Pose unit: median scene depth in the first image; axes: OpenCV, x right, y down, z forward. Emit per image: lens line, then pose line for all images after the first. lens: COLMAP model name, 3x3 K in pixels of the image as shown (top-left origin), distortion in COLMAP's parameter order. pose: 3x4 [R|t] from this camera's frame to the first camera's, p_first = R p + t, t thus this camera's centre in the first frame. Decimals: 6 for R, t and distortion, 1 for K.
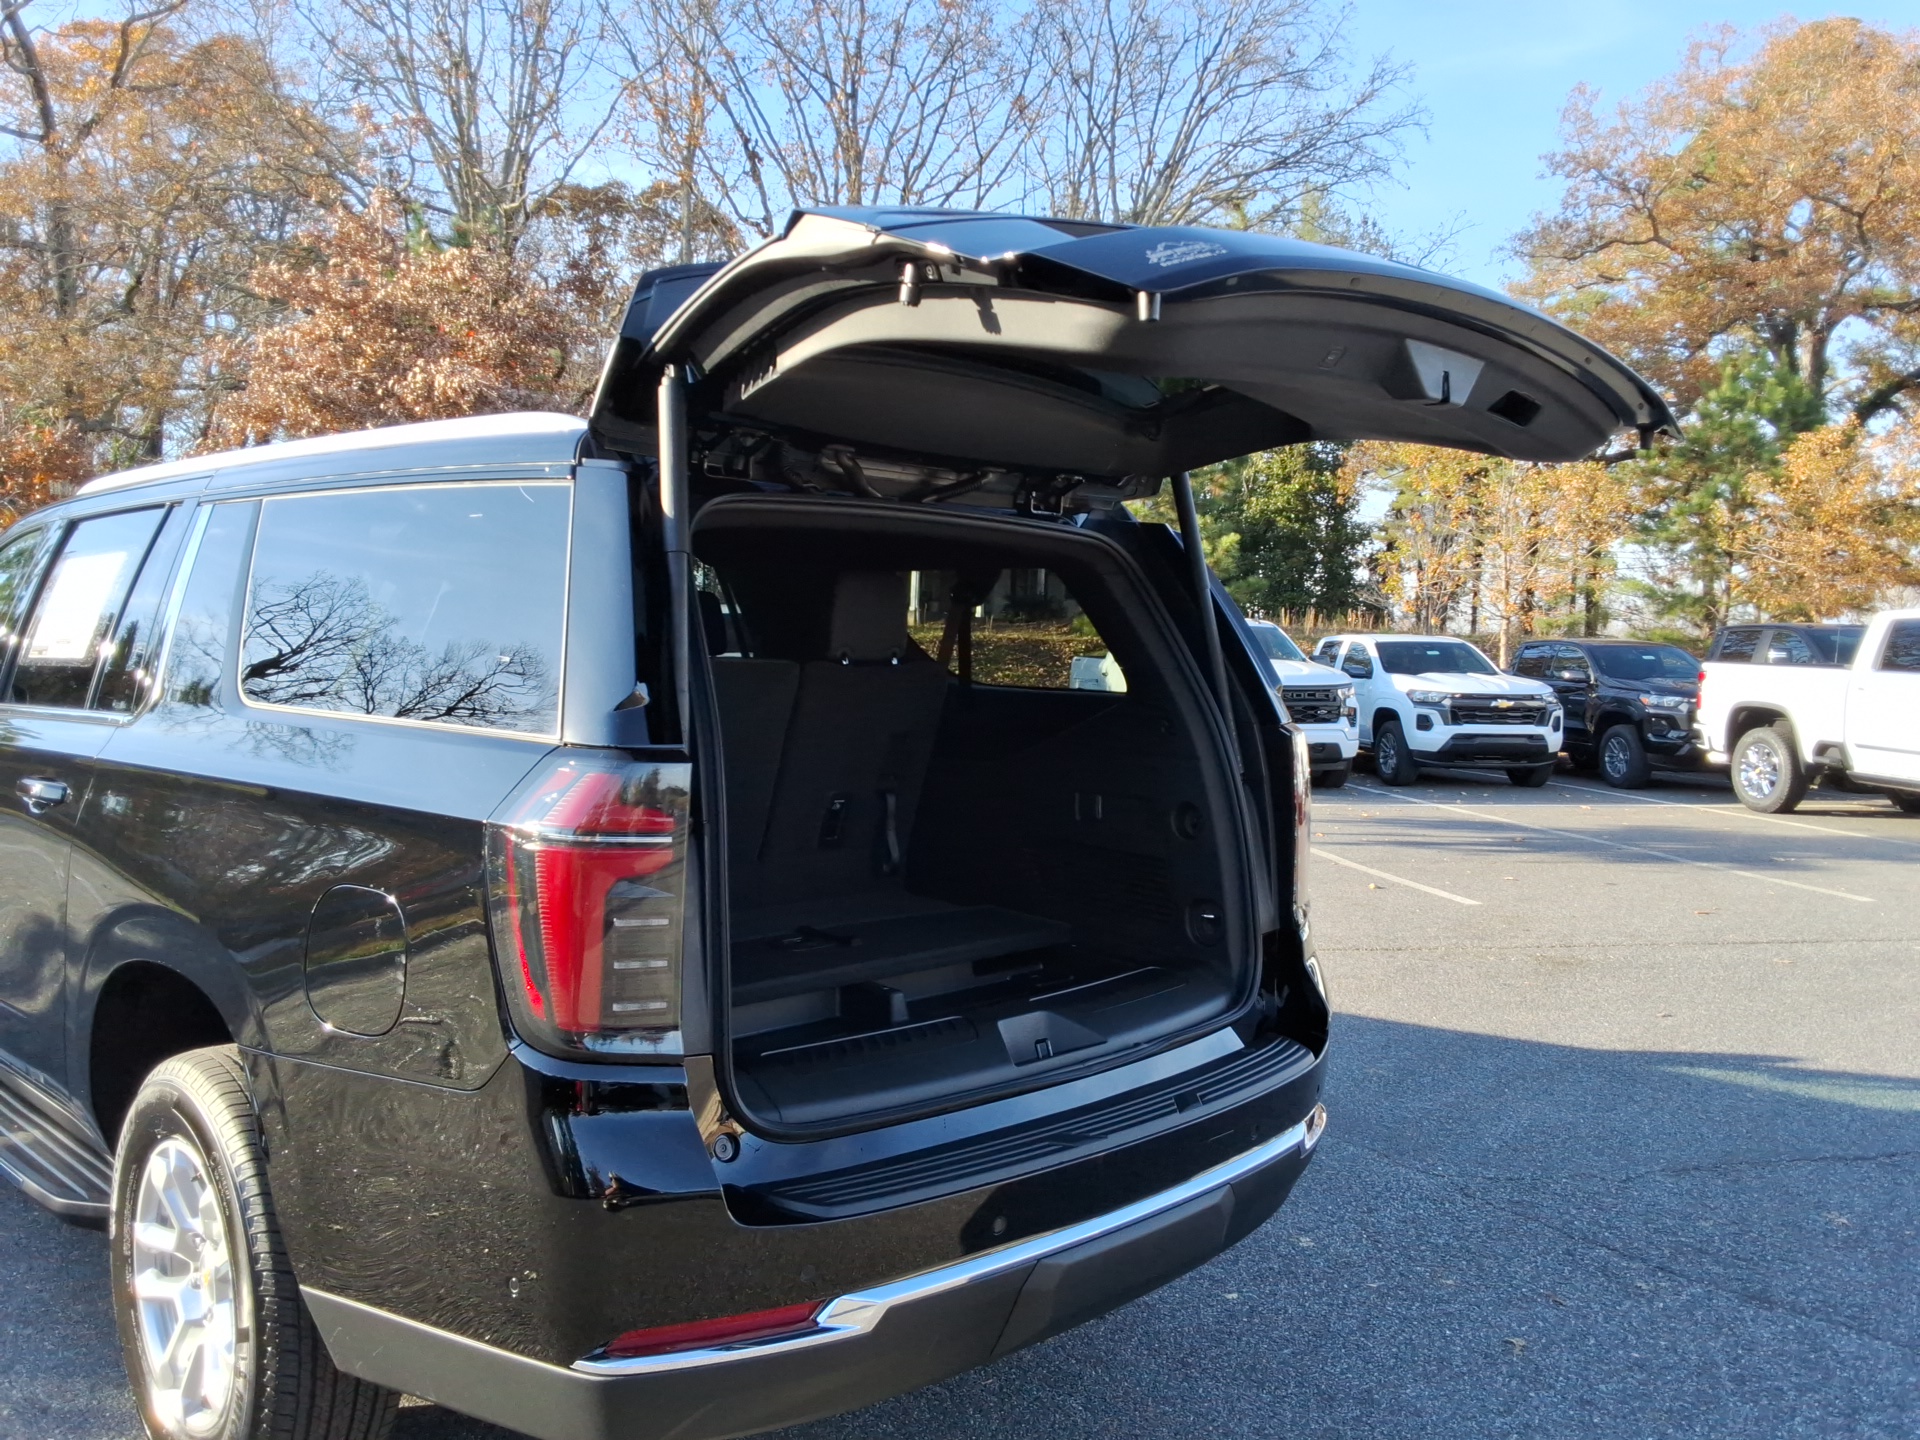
lens RADIAL K [[1562.1, 0, 979.5], [0, 1562.1, 703.3], [0, 0, 1]] dist [0.114992, -0.181790]
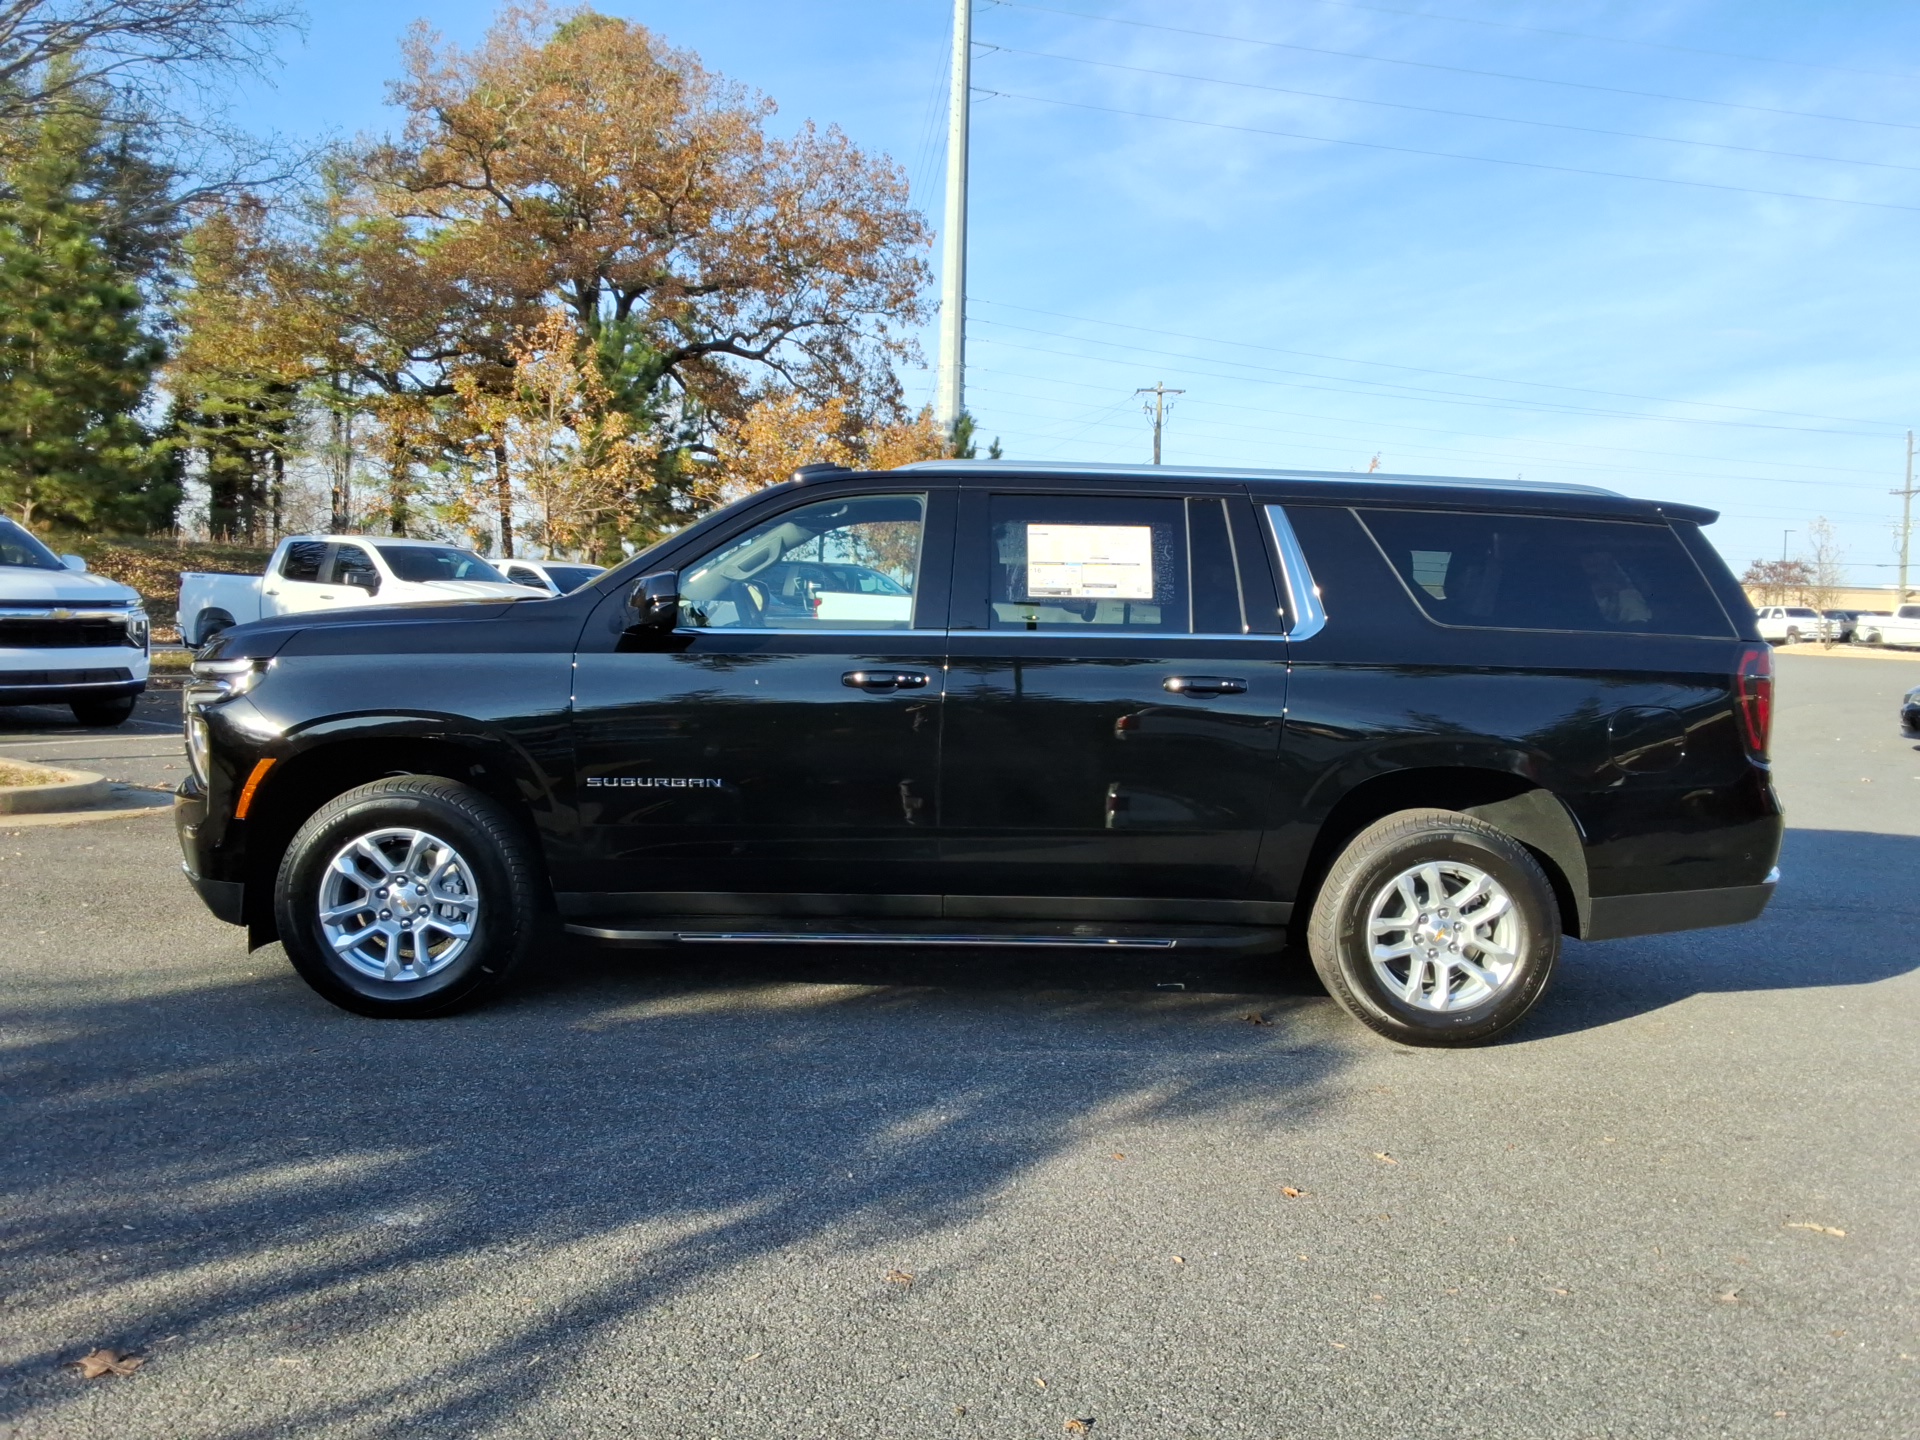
lens RADIAL K [[1562.1, 0, 979.5], [0, 1562.1, 703.3], [0, 0, 1]] dist [0.114992, -0.181790]
pose [[0.682862, -0.046162, 0.729087, -0.529538], [0.006593, 0.998350, 0.057036, -0.004860], [-0.730517, -0.034140, 0.682040, 0.033296]]
